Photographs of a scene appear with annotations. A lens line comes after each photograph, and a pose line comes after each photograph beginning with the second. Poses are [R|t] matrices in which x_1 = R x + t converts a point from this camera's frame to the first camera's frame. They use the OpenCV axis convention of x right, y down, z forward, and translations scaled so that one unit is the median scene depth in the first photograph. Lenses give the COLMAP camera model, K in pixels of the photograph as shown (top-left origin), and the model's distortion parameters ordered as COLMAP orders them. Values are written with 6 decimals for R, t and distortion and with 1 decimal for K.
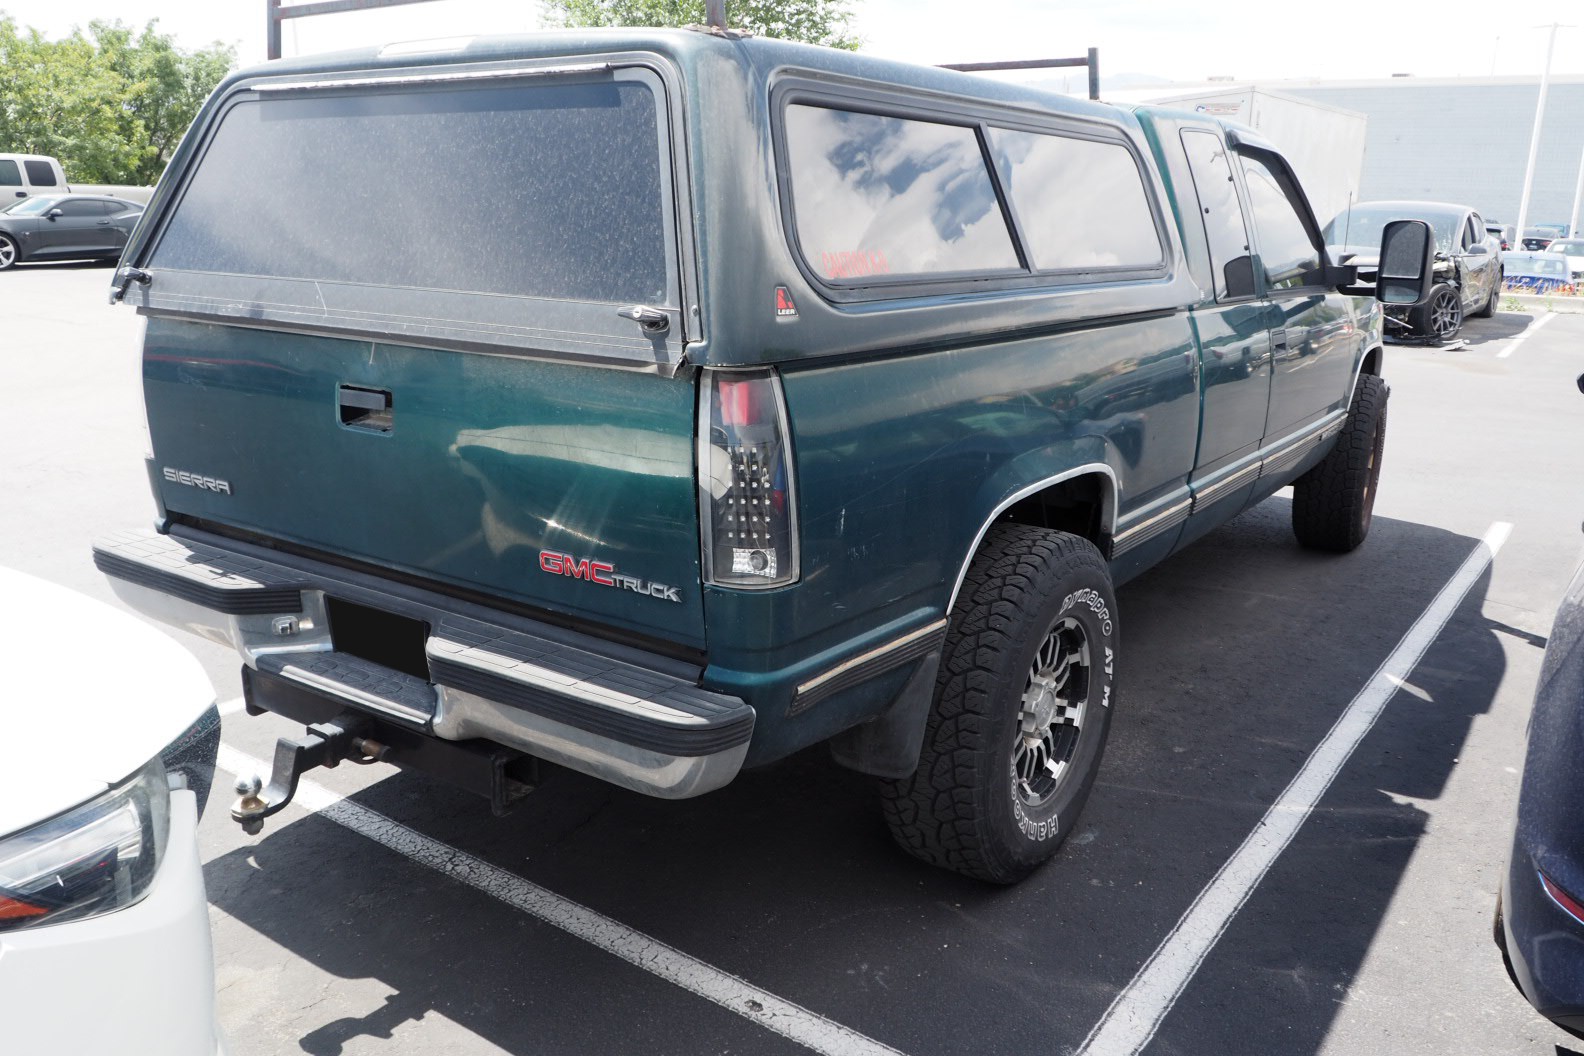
lens RADIAL K [[1268.3, 0, 792.0], [0, 1268.3, 528.0], [0, 0, 1]] dist [-0.004607, 0.001348]
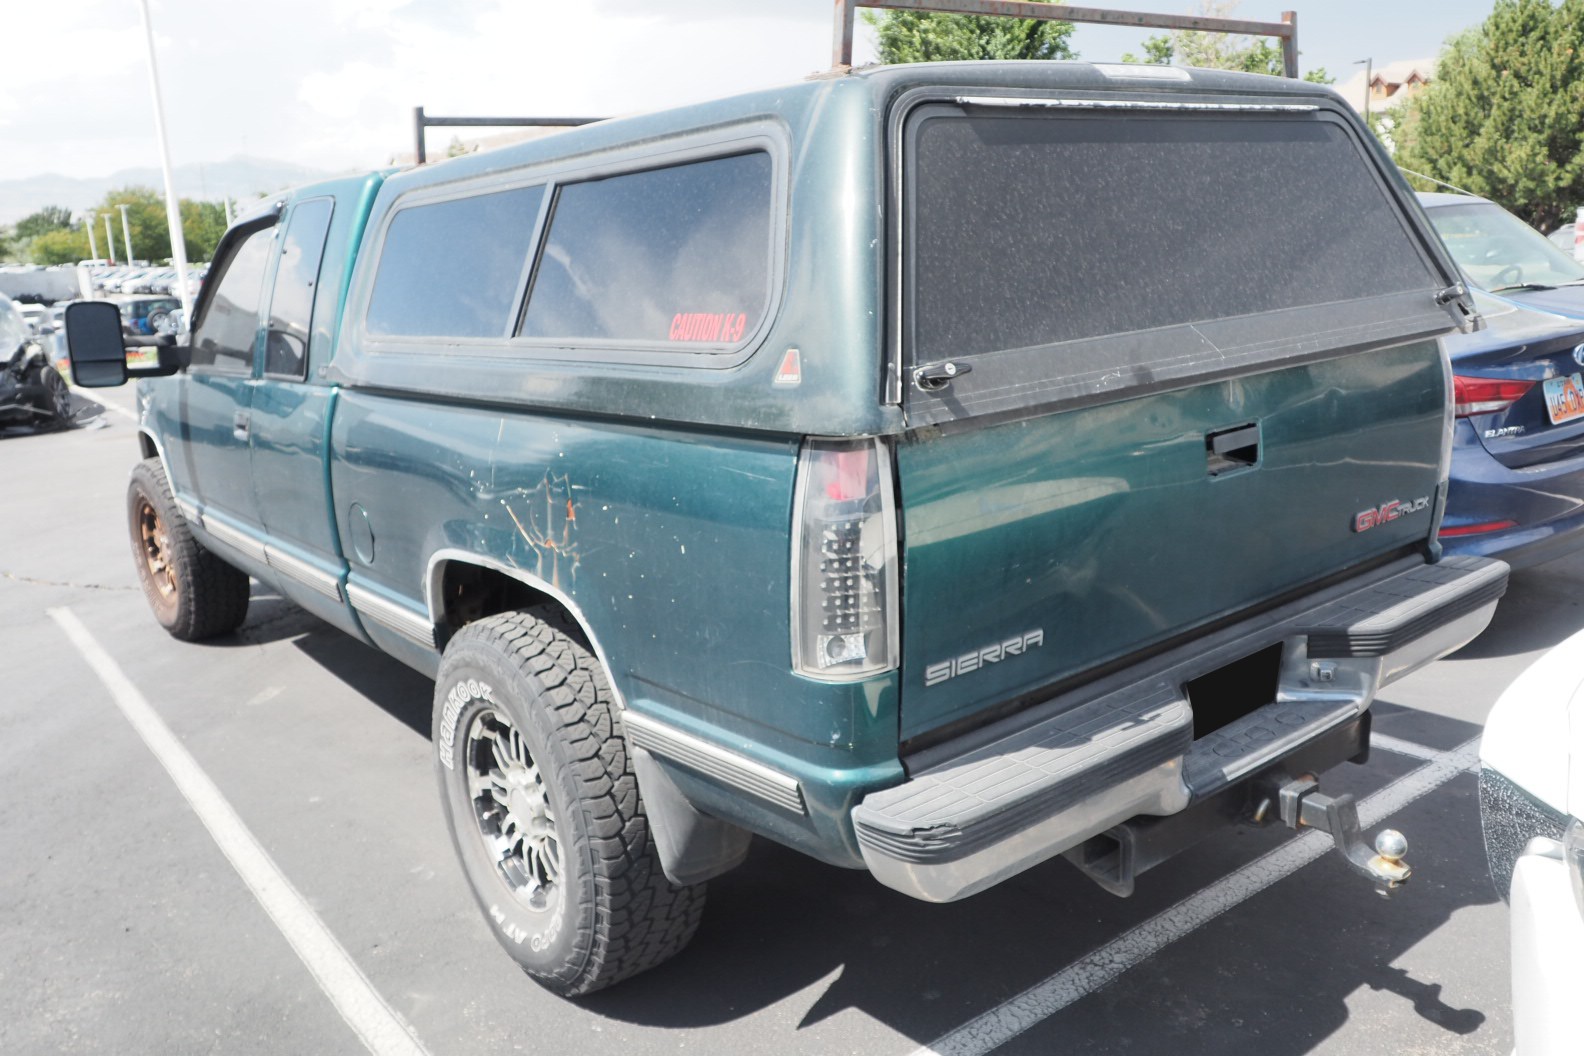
lens RADIAL K [[1268.3, 0, 792.0], [0, 1268.3, 528.0], [0, 0, 1]] dist [-0.004607, 0.001348]
pose [[0.294950, -0.245810, 0.923354, -1.237794], [0.299023, 0.941551, 0.155137, -0.267149], [-0.907518, 0.230346, 0.351213, 0.922731]]
